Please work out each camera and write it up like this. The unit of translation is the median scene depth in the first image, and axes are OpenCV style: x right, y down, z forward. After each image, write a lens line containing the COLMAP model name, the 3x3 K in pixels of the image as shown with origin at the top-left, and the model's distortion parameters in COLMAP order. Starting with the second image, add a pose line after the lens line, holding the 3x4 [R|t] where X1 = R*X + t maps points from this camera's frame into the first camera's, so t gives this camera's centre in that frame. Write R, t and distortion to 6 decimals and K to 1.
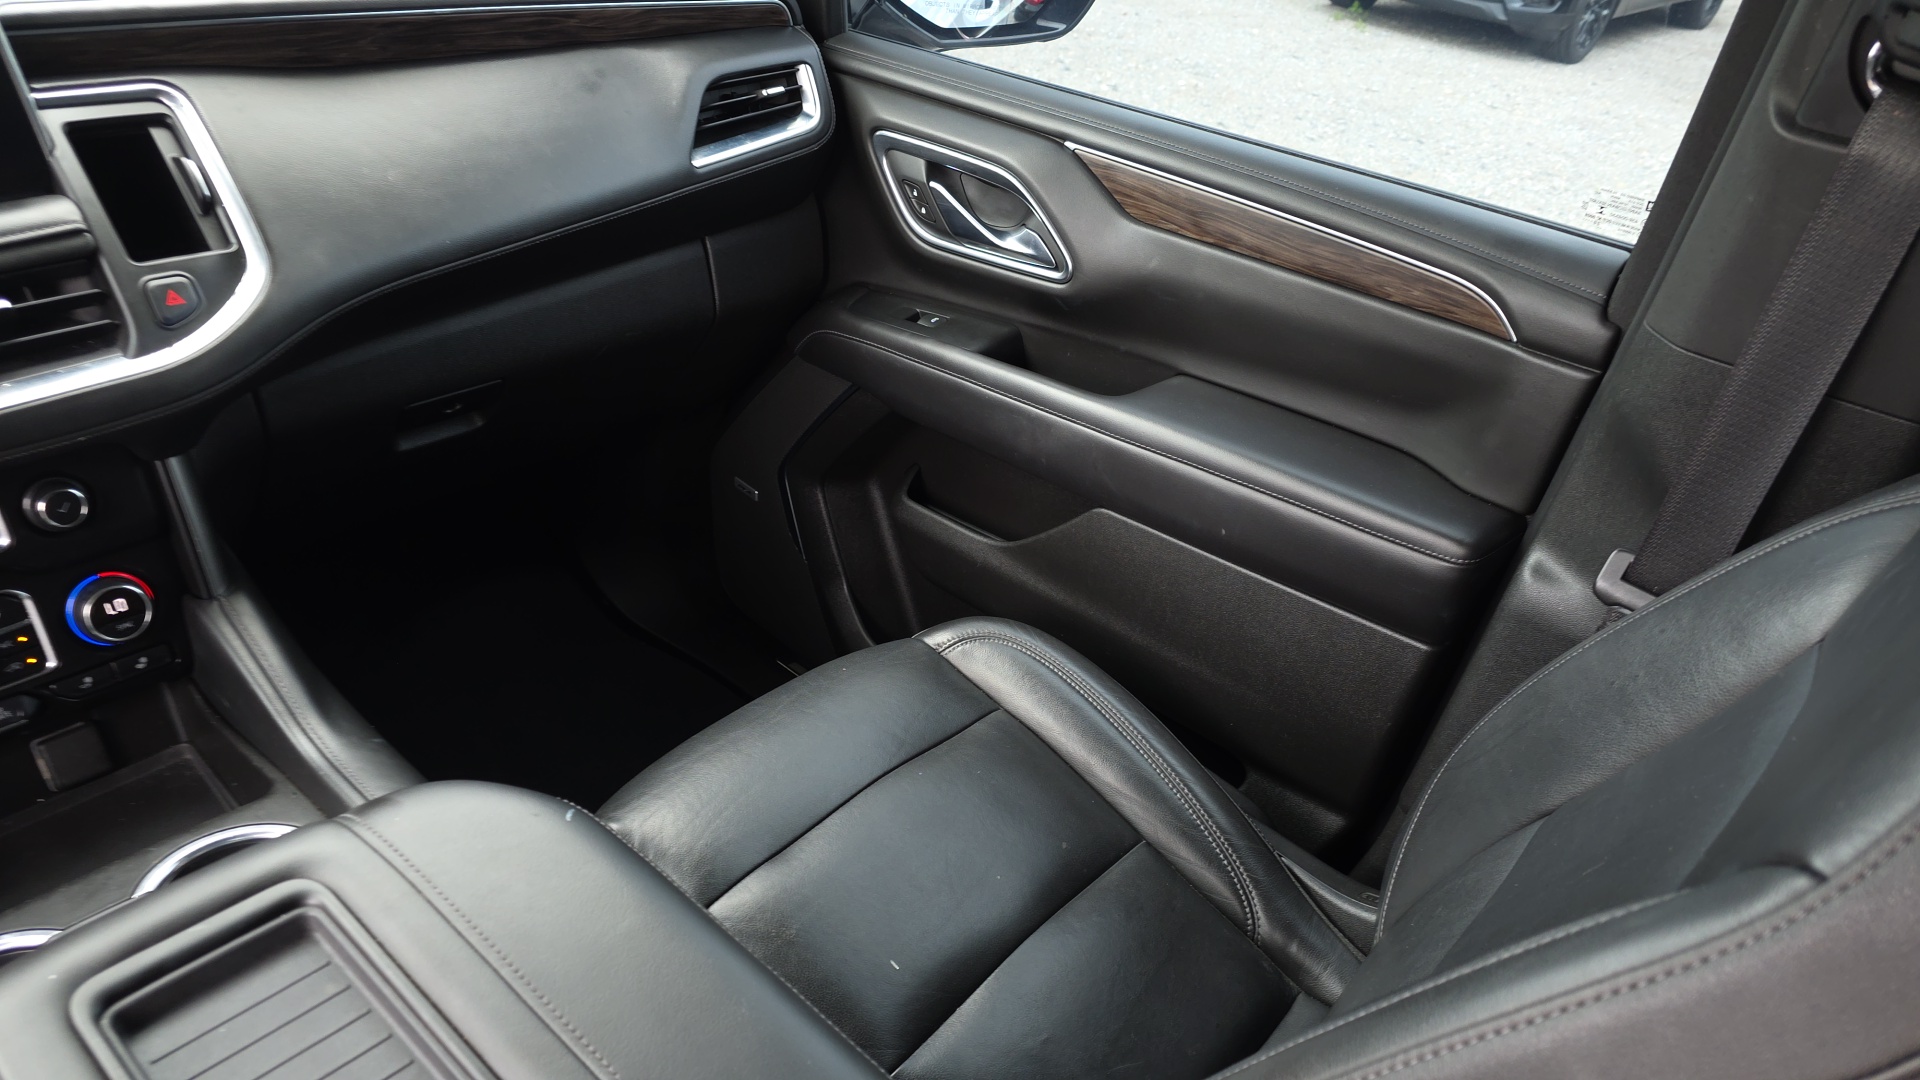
lens RADIAL K [[1302.3, 0, 1001.3], [0, 1302.3, 566.7], [0, 0, 1]] dist [0.056763, -0.060438]
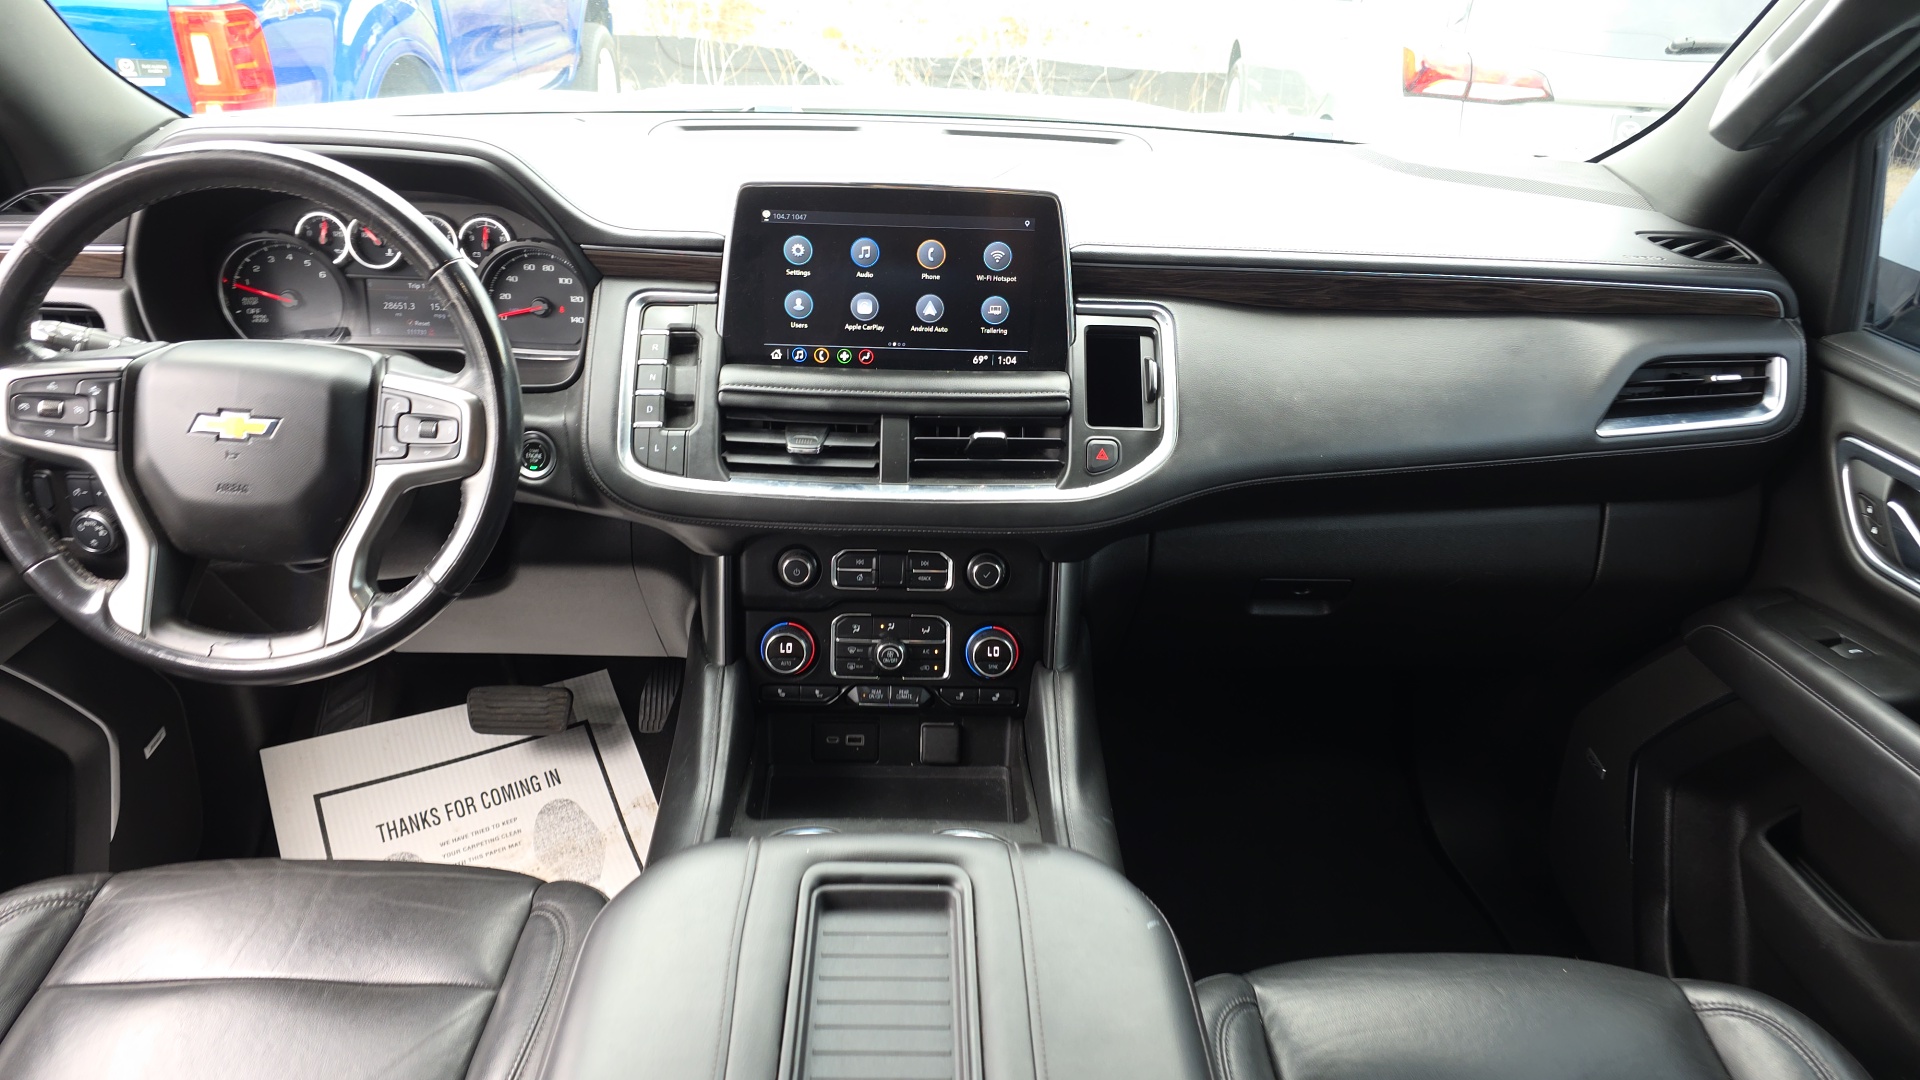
lens RADIAL K [[1302.3, 0, 962.7], [0, 1302.3, 537.0], [0, 0, 1]] dist [0.056763, -0.060438]
pose [[0.667182, 0.240186, -0.705109, 0.224078], [-0.366298, 0.930020, -0.029796, -0.026766], [0.648609, 0.278159, 0.708473, -0.026180]]
